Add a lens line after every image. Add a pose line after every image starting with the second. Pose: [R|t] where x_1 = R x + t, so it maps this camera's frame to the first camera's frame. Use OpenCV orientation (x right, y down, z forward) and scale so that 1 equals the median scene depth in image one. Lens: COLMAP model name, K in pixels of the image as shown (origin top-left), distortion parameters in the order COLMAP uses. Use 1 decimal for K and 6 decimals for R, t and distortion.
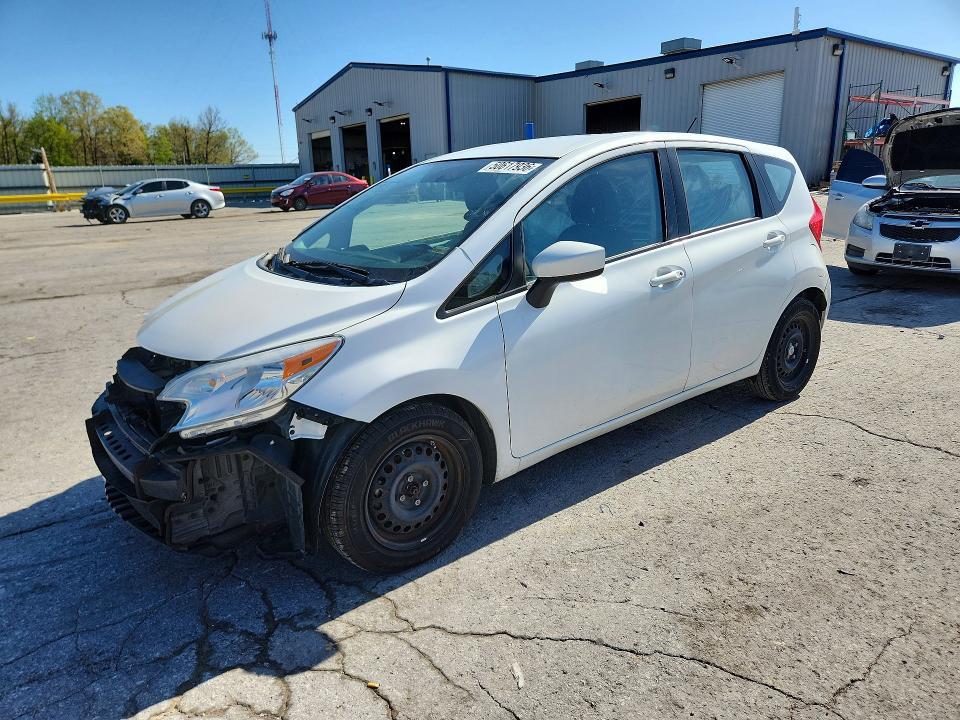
lens RADIAL K [[642.5, 0, 480.2], [0, 642.5, 368.2], [0, 0, 1]] dist [0.032473, -0.025251]
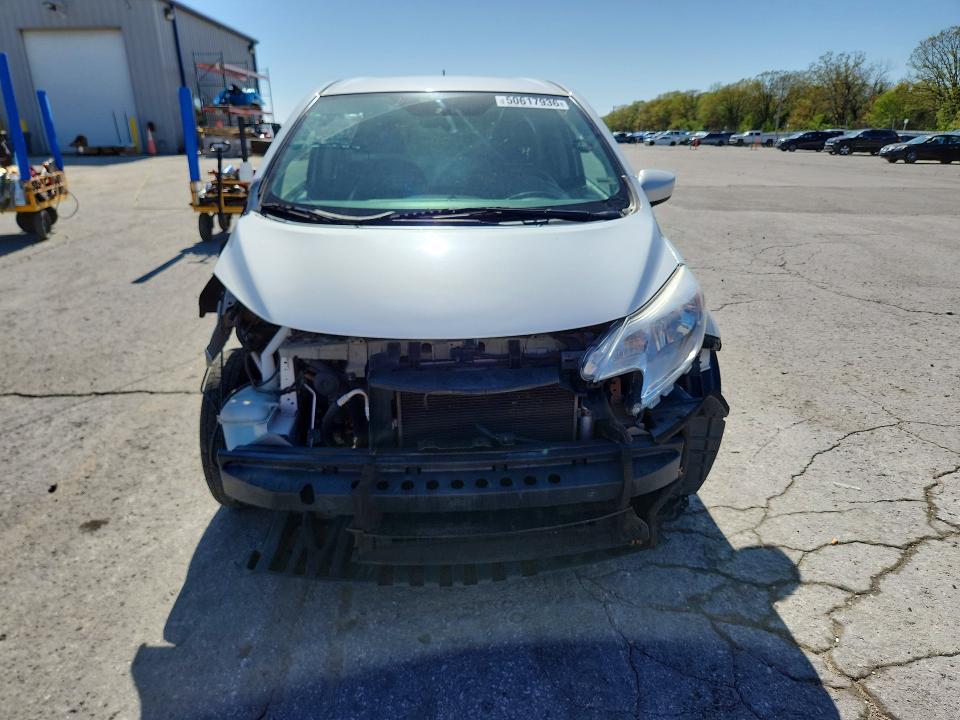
lens RADIAL K [[642.5, 0, 482.6], [0, 642.5, 362.6], [0, 0, 1]] dist [0.032473, -0.025251]
pose [[0.578652, -0.248811, 0.776695, -0.370523], [0.220048, 0.964640, 0.145078, -0.034991], [-0.785329, 0.086961, 0.612941, 0.206283]]
